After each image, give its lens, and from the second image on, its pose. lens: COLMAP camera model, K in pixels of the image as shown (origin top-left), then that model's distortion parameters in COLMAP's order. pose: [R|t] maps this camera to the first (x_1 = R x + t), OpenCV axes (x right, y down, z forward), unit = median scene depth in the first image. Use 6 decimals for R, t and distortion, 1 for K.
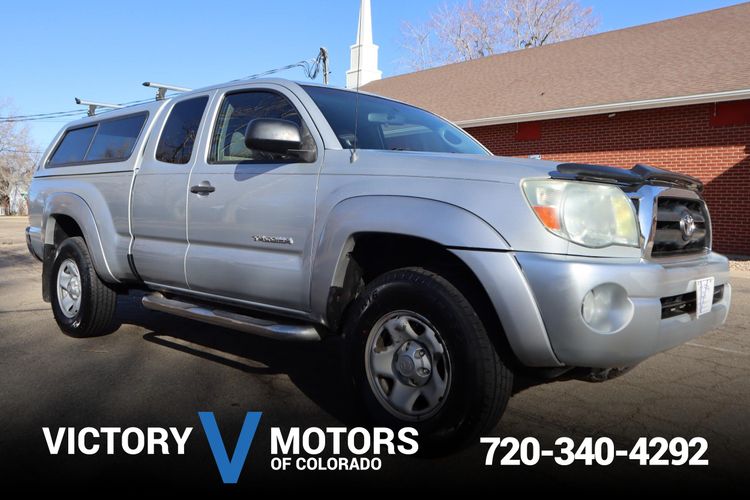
lens RADIAL K [[652.3, 0, 374.8], [0, 652.3, 248.4], [0, 0, 1]] dist [-0.038012, 0.017639]
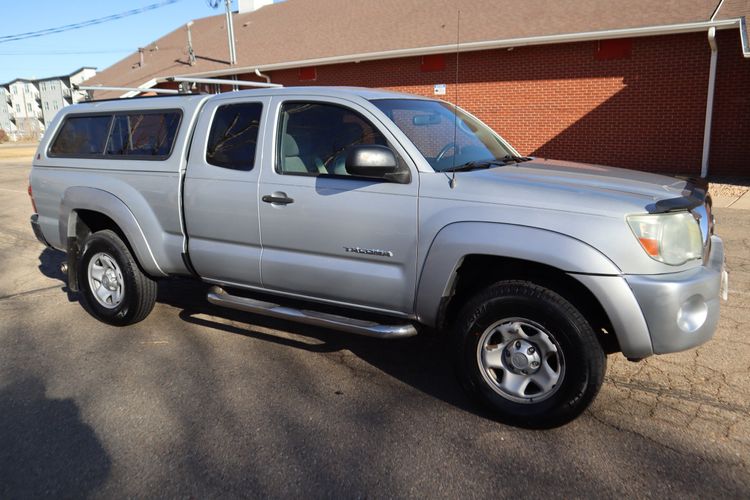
lens RADIAL K [[607.7, 0, 378.1], [0, 607.7, 246.8], [0, 0, 1]] dist [-0.057180, -0.006283]
pose [[0.979727, -0.078208, 0.184442, -0.292200], [0.050076, 0.987029, 0.152530, -0.157995], [-0.193979, -0.140201, 0.970935, -0.019119]]
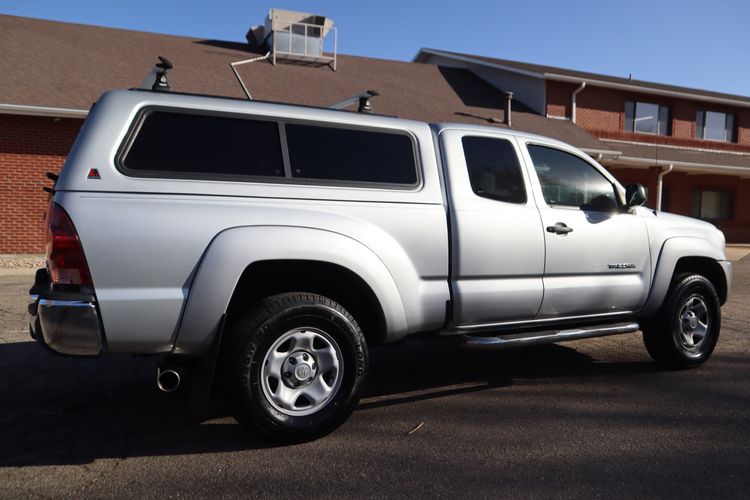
lens RADIAL K [[652.3, 0, 375.2], [0, 652.3, 249.6], [0, 0, 1]] dist [-0.038012, 0.017639]
pose [[0.250381, -0.045160, 0.967093, -1.480265], [0.047833, 0.998269, 0.034232, -0.110125], [-0.966965, 0.037688, 0.252108, 1.021069]]
